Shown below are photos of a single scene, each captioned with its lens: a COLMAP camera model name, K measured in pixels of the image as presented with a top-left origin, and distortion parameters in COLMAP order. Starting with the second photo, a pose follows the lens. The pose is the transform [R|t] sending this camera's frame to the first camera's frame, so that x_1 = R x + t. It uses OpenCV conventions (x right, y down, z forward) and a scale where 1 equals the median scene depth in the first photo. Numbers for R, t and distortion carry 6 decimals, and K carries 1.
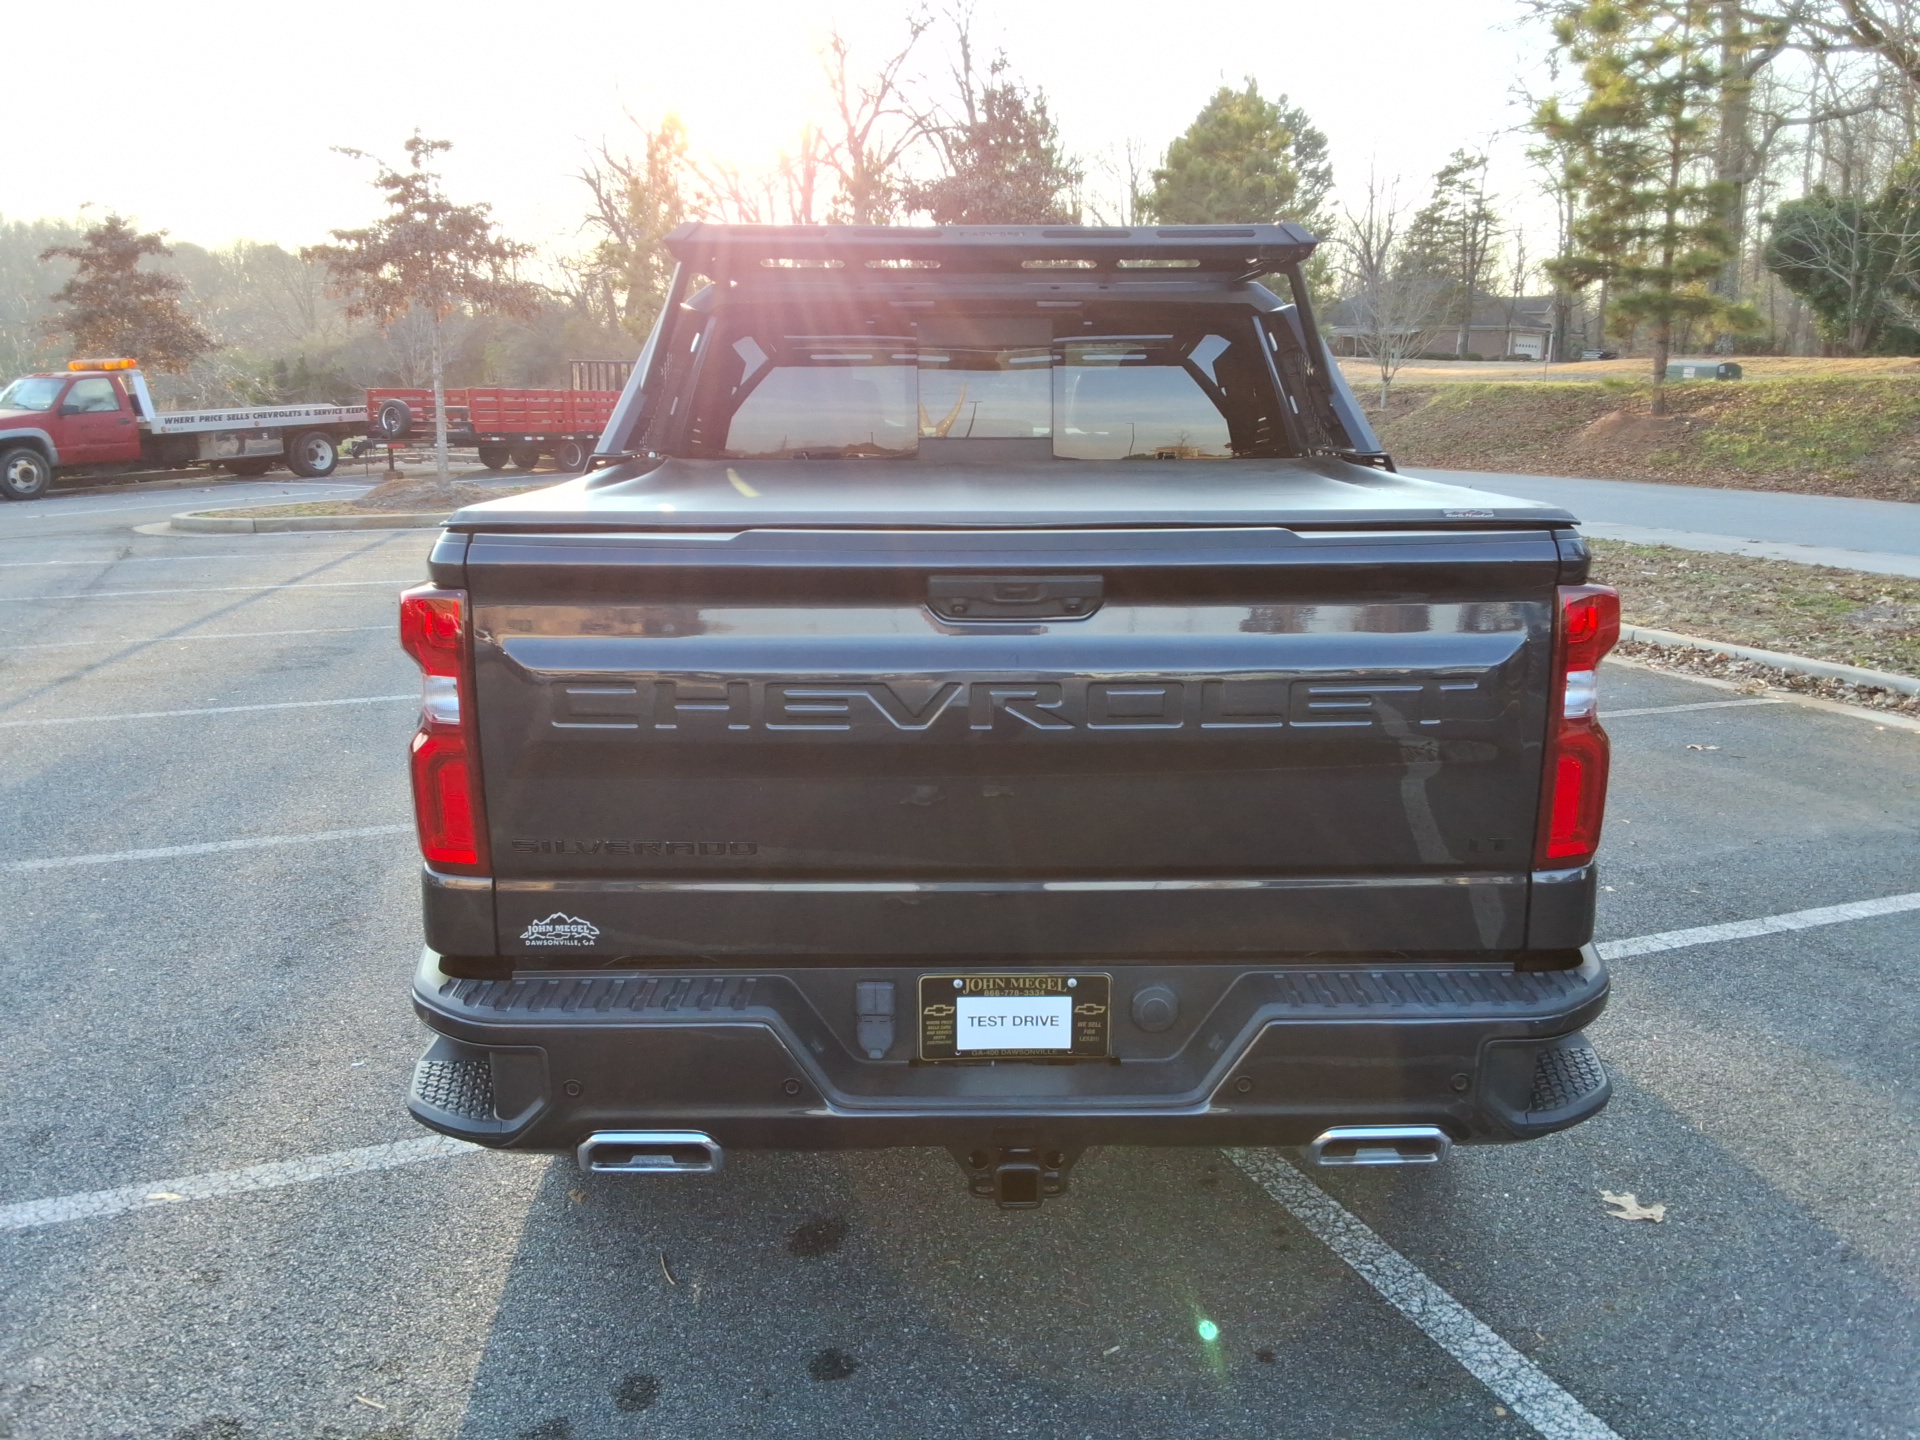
lens RADIAL K [[1535.3, 0, 965.6], [0, 1535.3, 684.3], [0, 0, 1]] dist [0.131413, -0.225801]
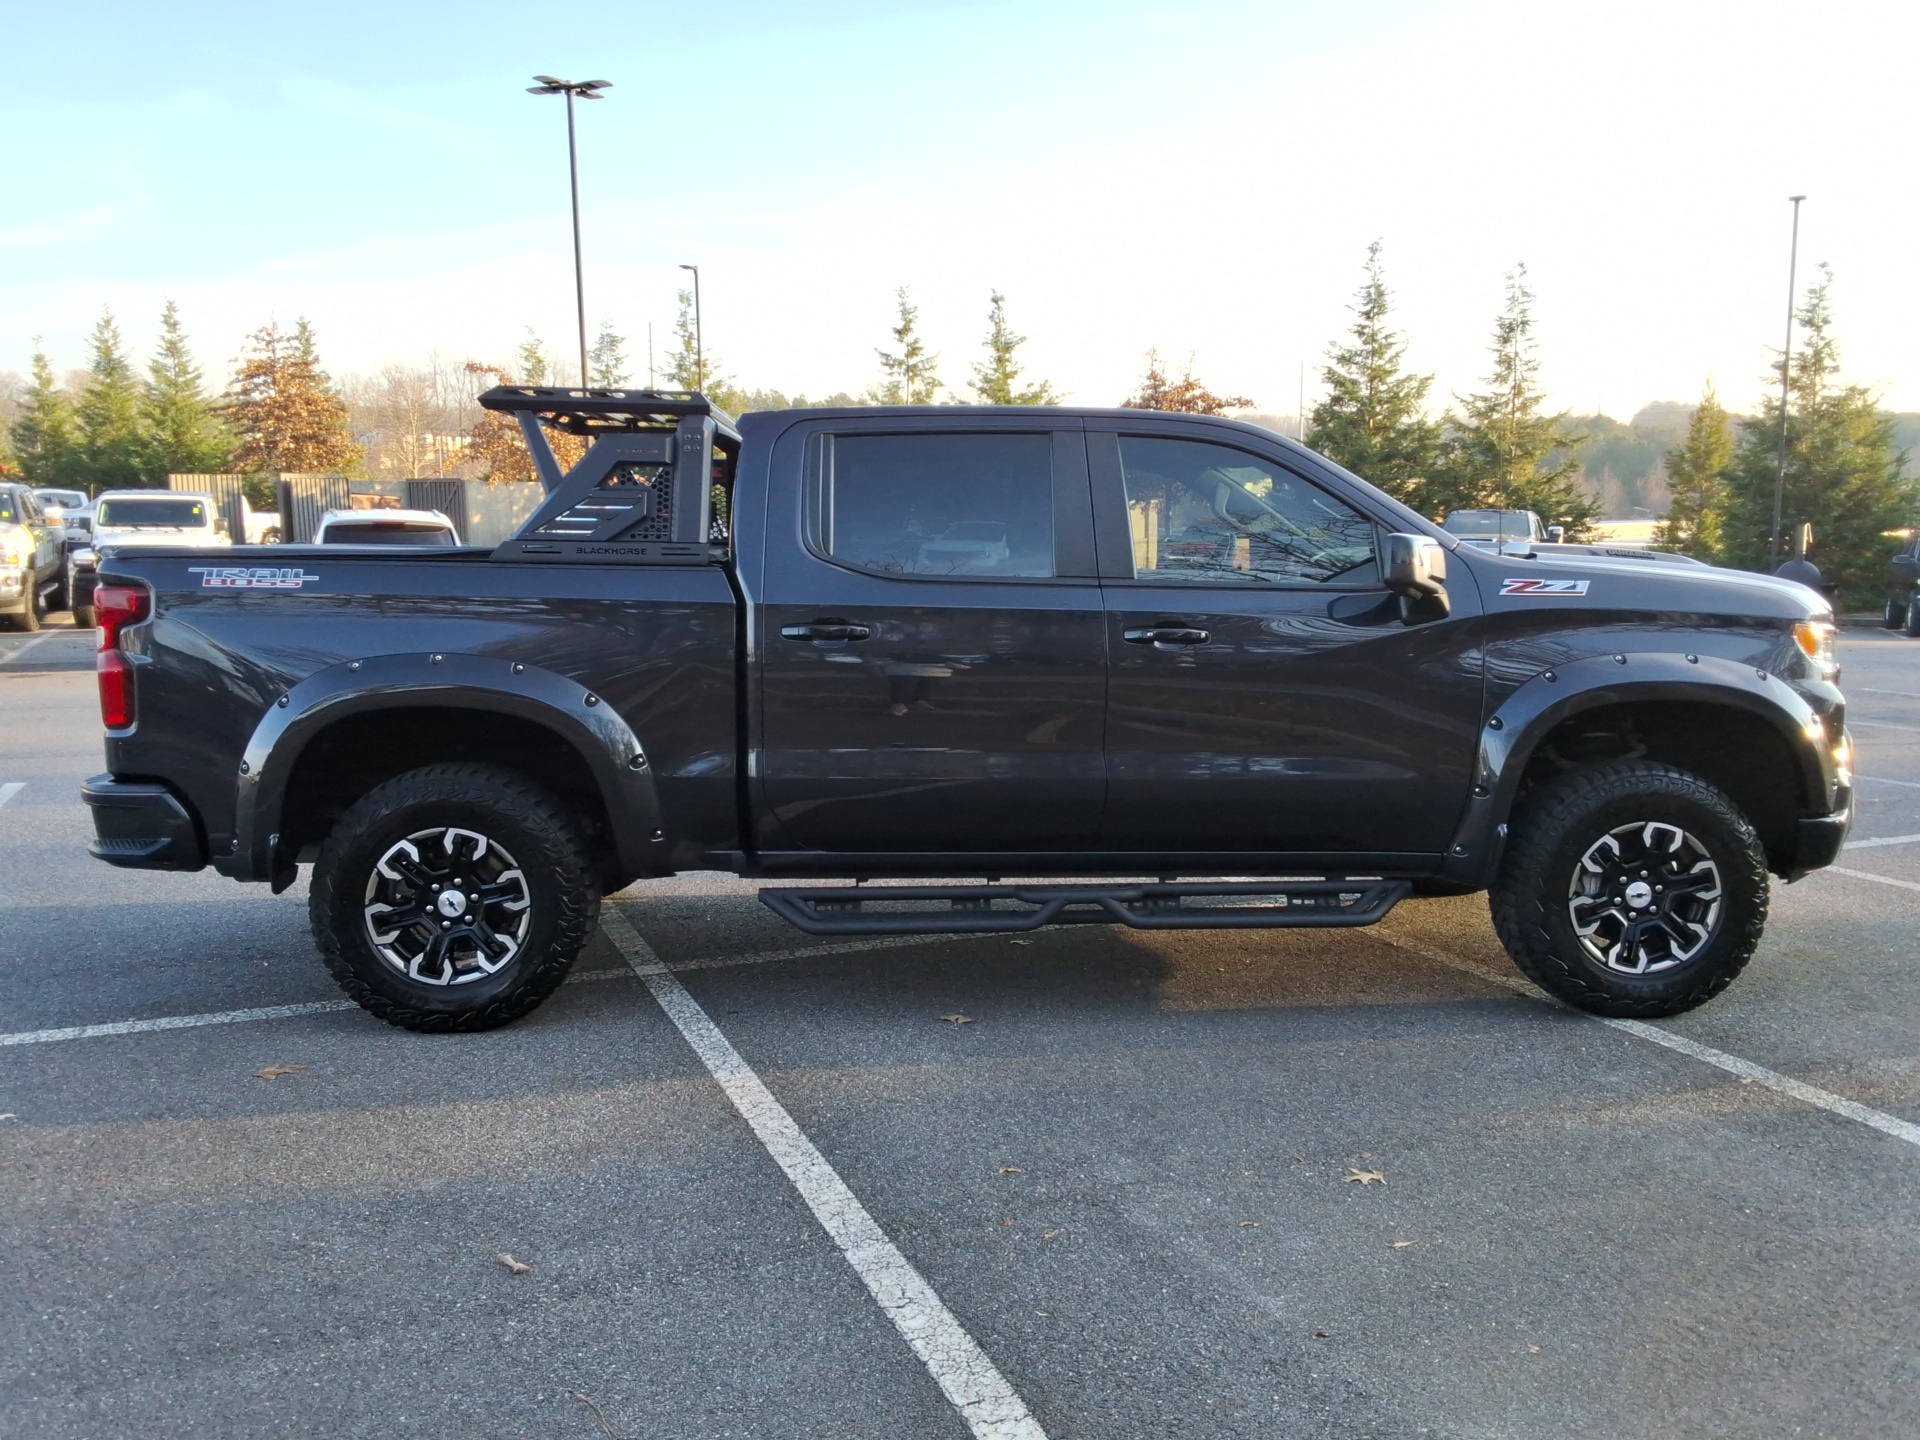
lens RADIAL K [[1539.4, 0, 976.4], [0, 1539.4, 692.4], [0, 0, 1]] dist [0.111695, -0.214437]
pose [[0.030407, 0.095918, -0.994925, 0.293899], [-0.188391, 0.978095, 0.088538, -0.038757], [0.981623, 0.184743, 0.047811, 0.241867]]
